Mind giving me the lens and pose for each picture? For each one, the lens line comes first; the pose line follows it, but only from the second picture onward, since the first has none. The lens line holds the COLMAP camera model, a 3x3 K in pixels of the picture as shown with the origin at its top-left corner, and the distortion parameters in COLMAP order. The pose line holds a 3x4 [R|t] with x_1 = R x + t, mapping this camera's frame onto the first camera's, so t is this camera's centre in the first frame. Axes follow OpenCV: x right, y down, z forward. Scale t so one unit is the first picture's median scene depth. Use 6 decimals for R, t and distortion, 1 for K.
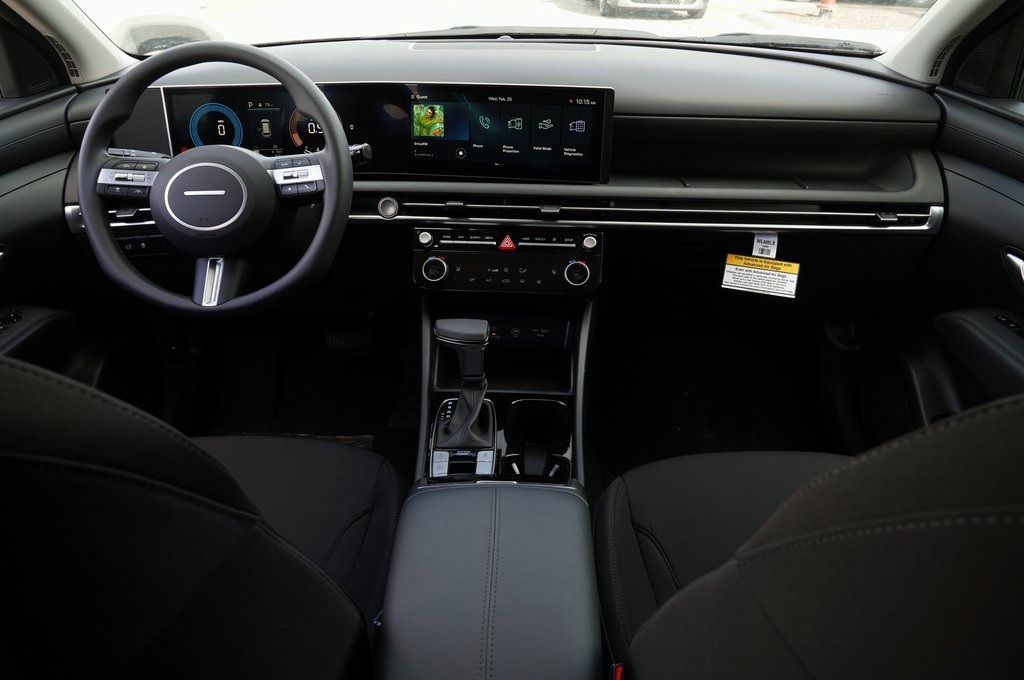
lens RADIAL K [[699.9, 0, 512.0], [0, 699.9, 340.0], [0, 0, 1]] dist [-0.136787, 0.099934]
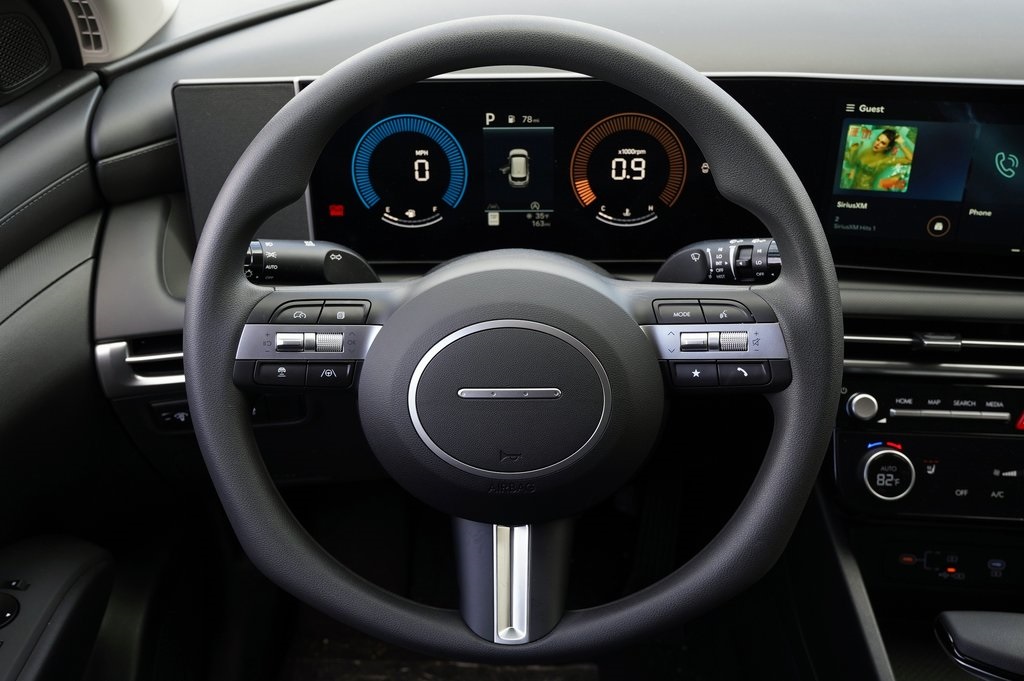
lens RADIAL K [[976.0, 0, 512.0], [0, 976.0, 340.5], [0, 0, 1]] dist [-0.010389, 0.027966]
pose [[0.999932, -0.004277, -0.010819, -0.369952], [0.004787, 0.998853, 0.047651, -0.230922], [0.010603, -0.047700, 0.998805, 0.333407]]
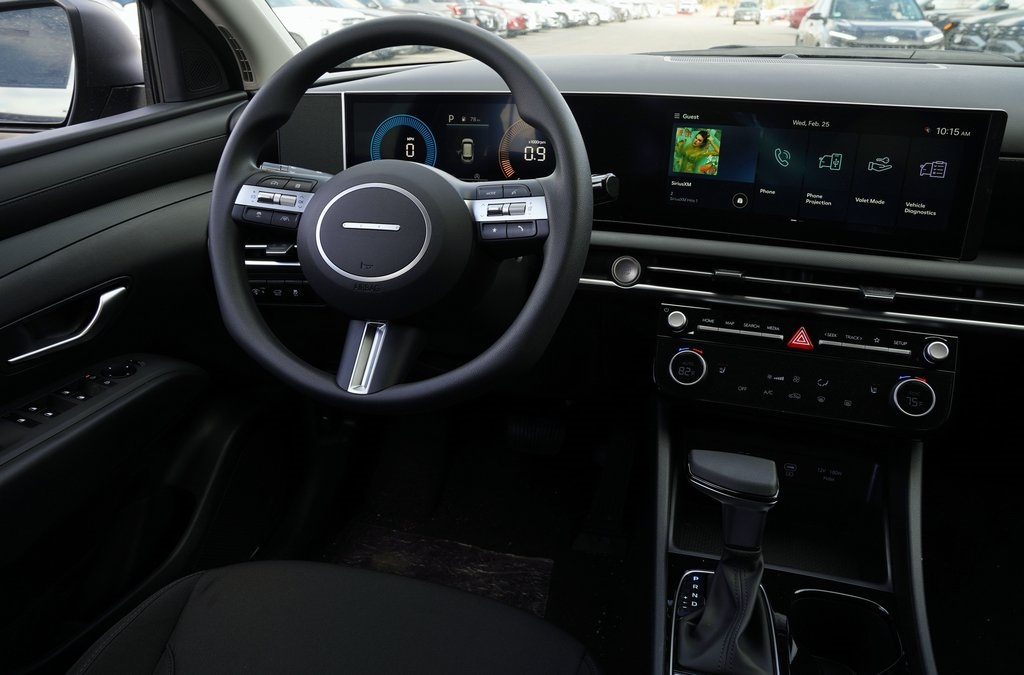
lens RADIAL K [[703.4, 0, 512.0], [0, 703.4, 337.5], [0, 0, 1]] dist [-0.096992, 0.005371]
pose [[0.965069, 0.094207, -0.244473, -0.113977], [-0.117729, 0.989535, -0.083425, -0.054681], [0.234055, 0.109293, 0.966061, 0.311823]]
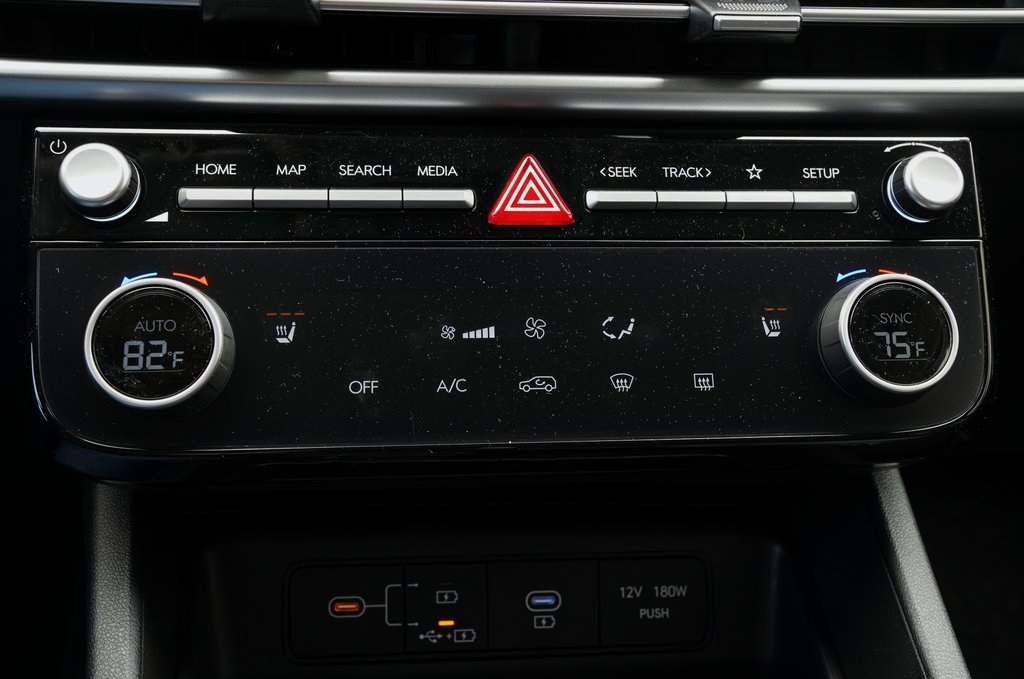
lens RADIAL K [[1127.8, 0, 512.0], [0, 1127.8, 339.5], [0, 0, 1]] dist [-0.000500, 0.004444]
pose [[0.980654, -0.042691, 0.191035, -0.077272], [0.060976, 0.993993, -0.090883, -0.070432], [-0.186008, 0.100773, 0.977367, 0.708099]]
